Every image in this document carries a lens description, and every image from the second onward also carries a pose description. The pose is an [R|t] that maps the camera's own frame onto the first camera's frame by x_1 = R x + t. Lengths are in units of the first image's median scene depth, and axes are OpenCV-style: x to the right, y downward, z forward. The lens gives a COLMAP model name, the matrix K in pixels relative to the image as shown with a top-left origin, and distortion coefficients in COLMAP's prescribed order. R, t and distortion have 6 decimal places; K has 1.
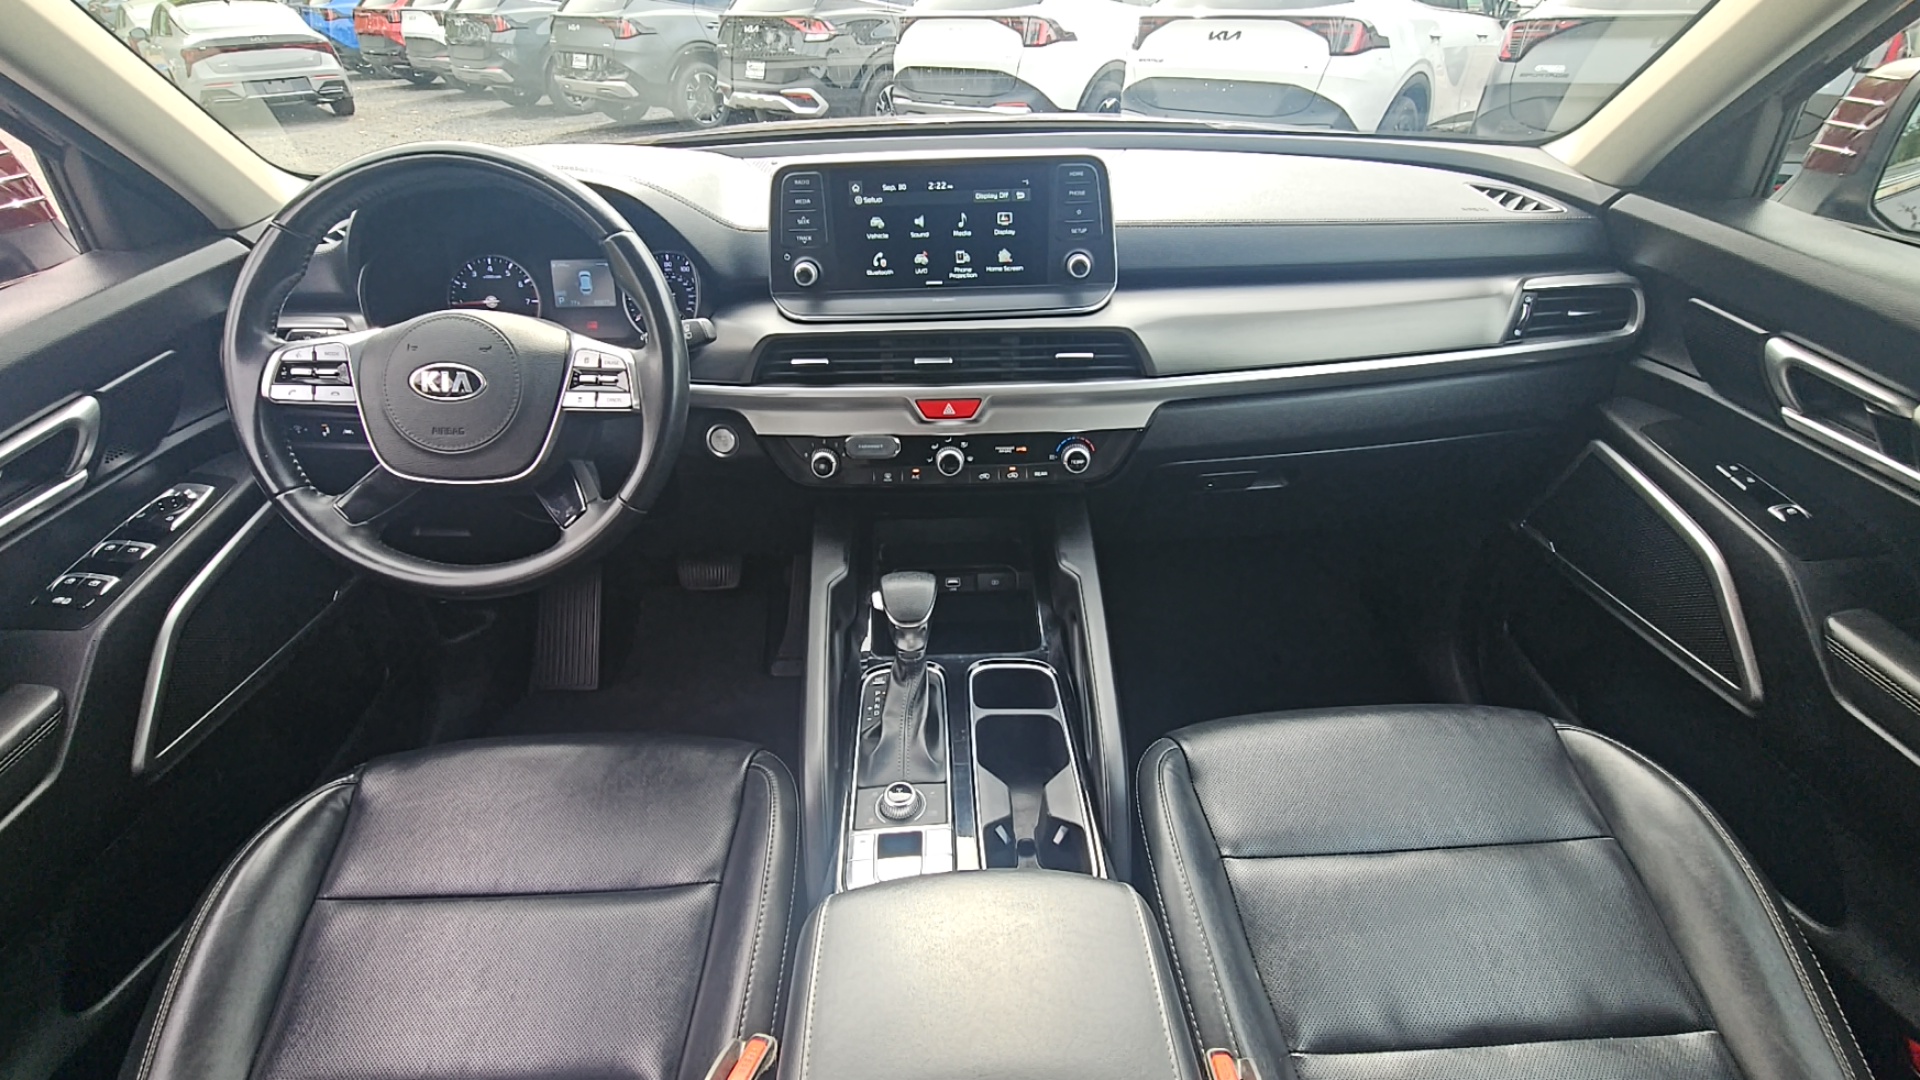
lens RADIAL K [[856.1, 0, 952.9], [0, 856.1, 532.9], [0, 0, 1]] dist [0.016413, -0.011358]
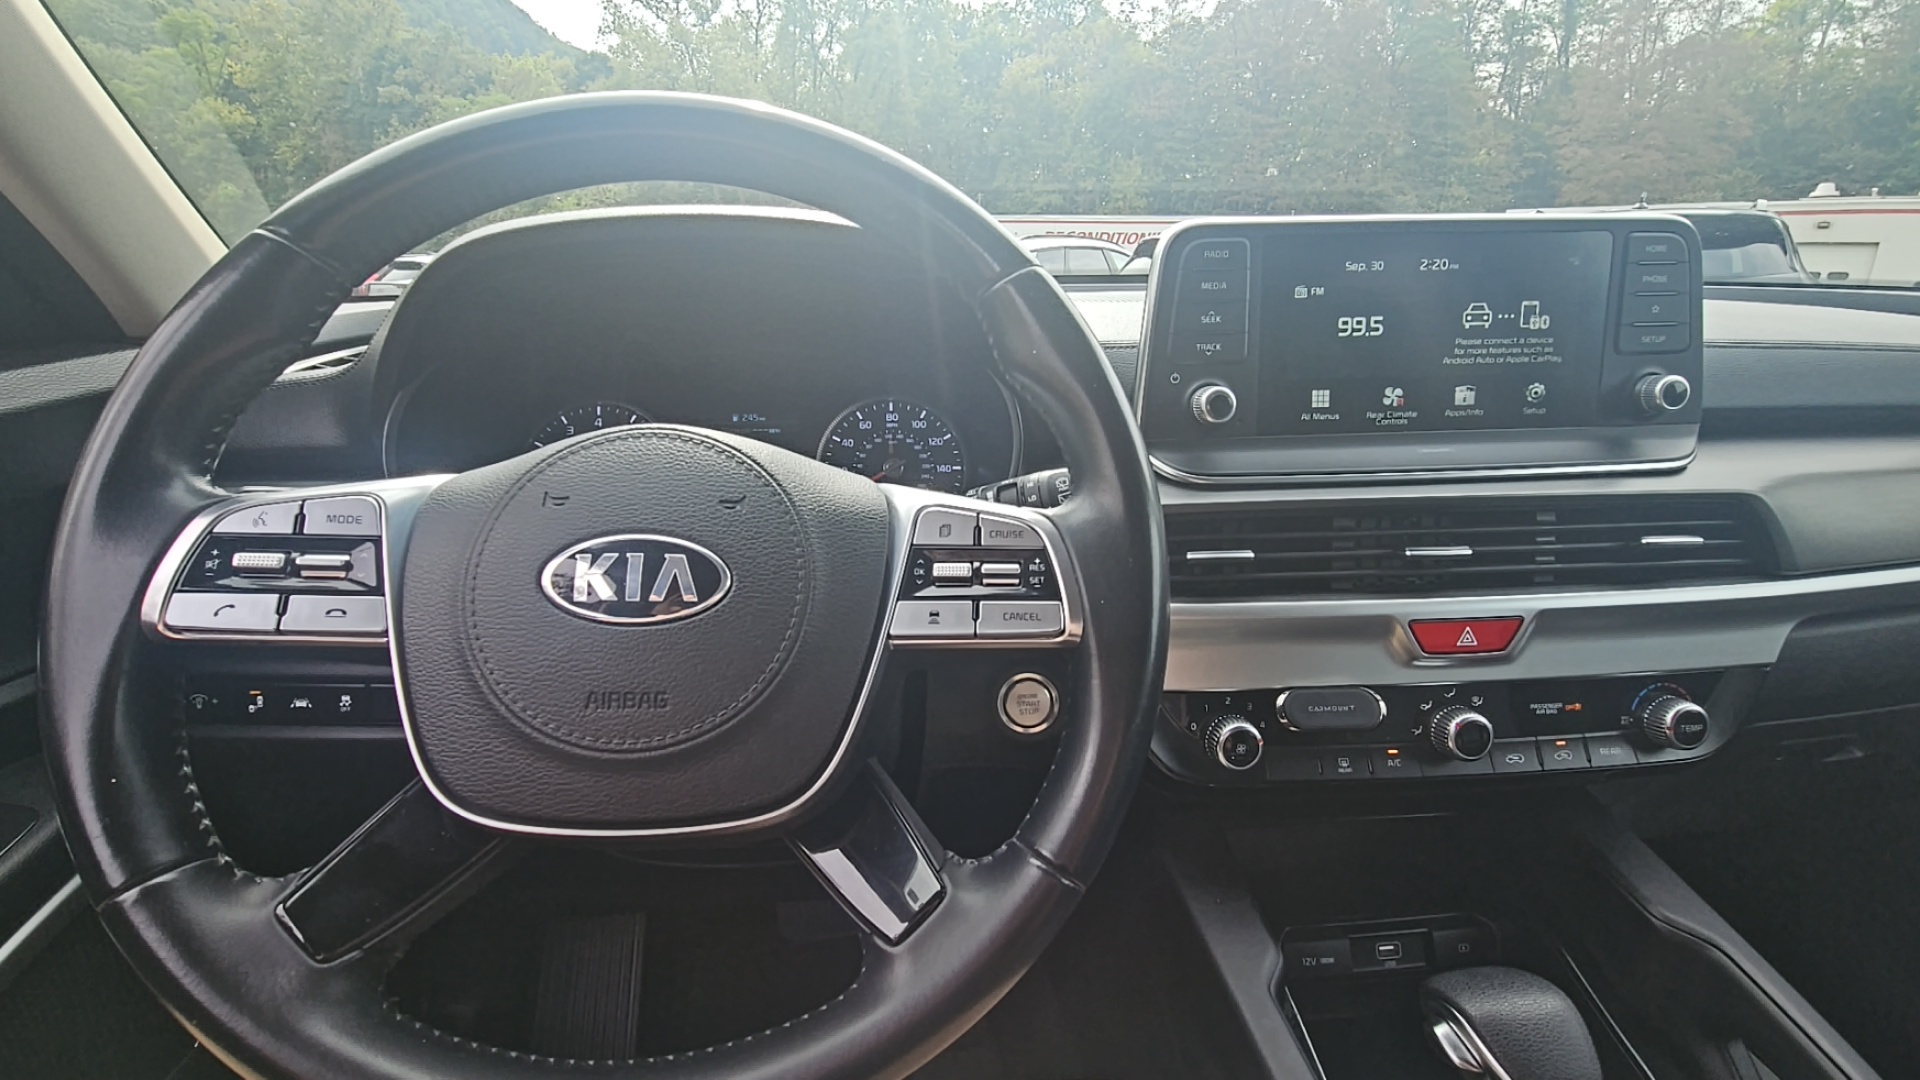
lens RADIAL K [[856.1, 0, 956.6], [0, 856.1, 538.7], [0, 0, 1]] dist [0.016413, -0.011358]
pose [[0.996090, -0.006055, 0.088132, -0.384752], [0.030247, 0.960723, -0.275857, -0.062605], [-0.083000, 0.277444, 0.957150, 0.482191]]
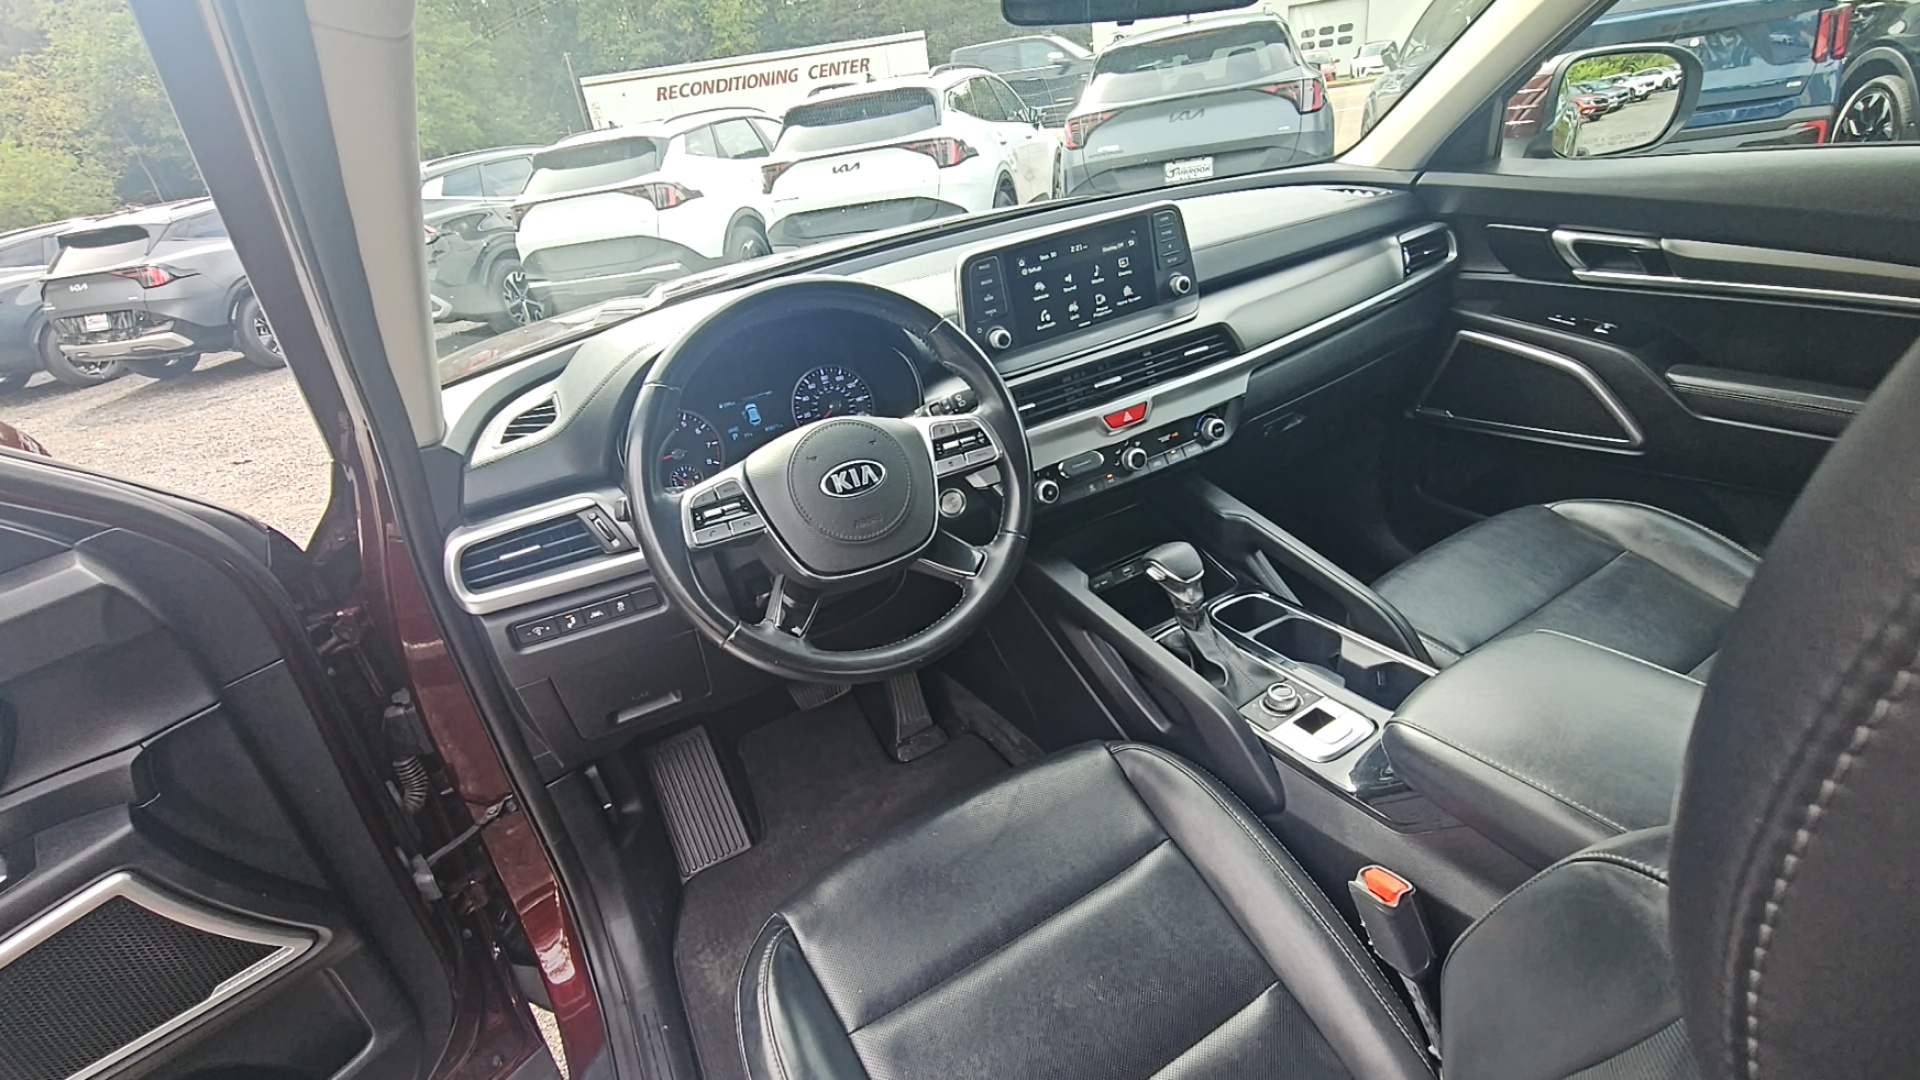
lens RADIAL K [[856.1, 0, 946.7], [0, 856.1, 532.5], [0, 0, 1]] dist [0.016413, -0.011358]
pose [[0.879603, -0.309330, 0.361405, -0.733403], [0.357440, 0.931076, -0.073036, 0.007603], [-0.313903, 0.193423, 0.929544, -0.028542]]
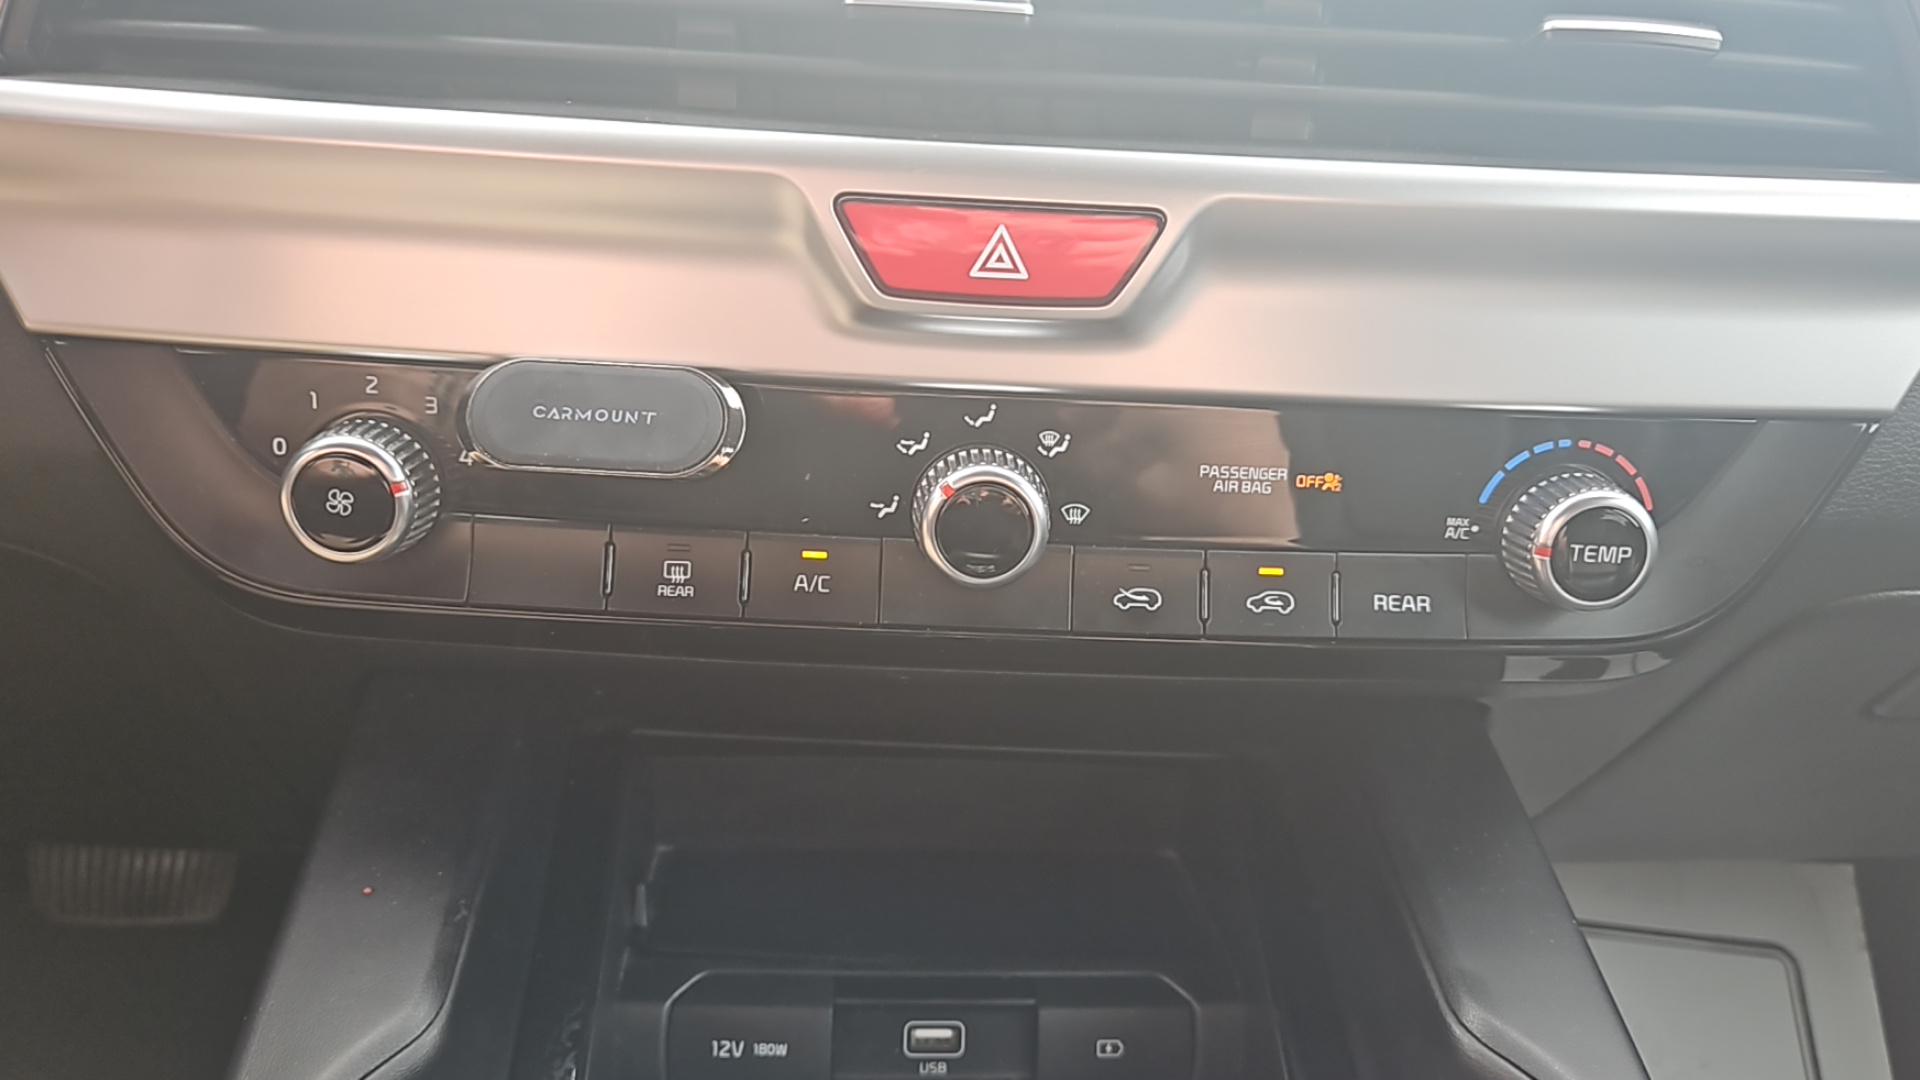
lens RADIAL K [[1439.6, 0, 971.3], [0, 1439.6, 536.8], [0, 0, 1]] dist [0.034027, -0.023729]
pose [[0.995497, 0.060540, 0.072945, -0.032532], [-0.050902, 0.990543, -0.127411, -0.035580], [-0.079968, 0.123125, 0.989164, 0.680130]]
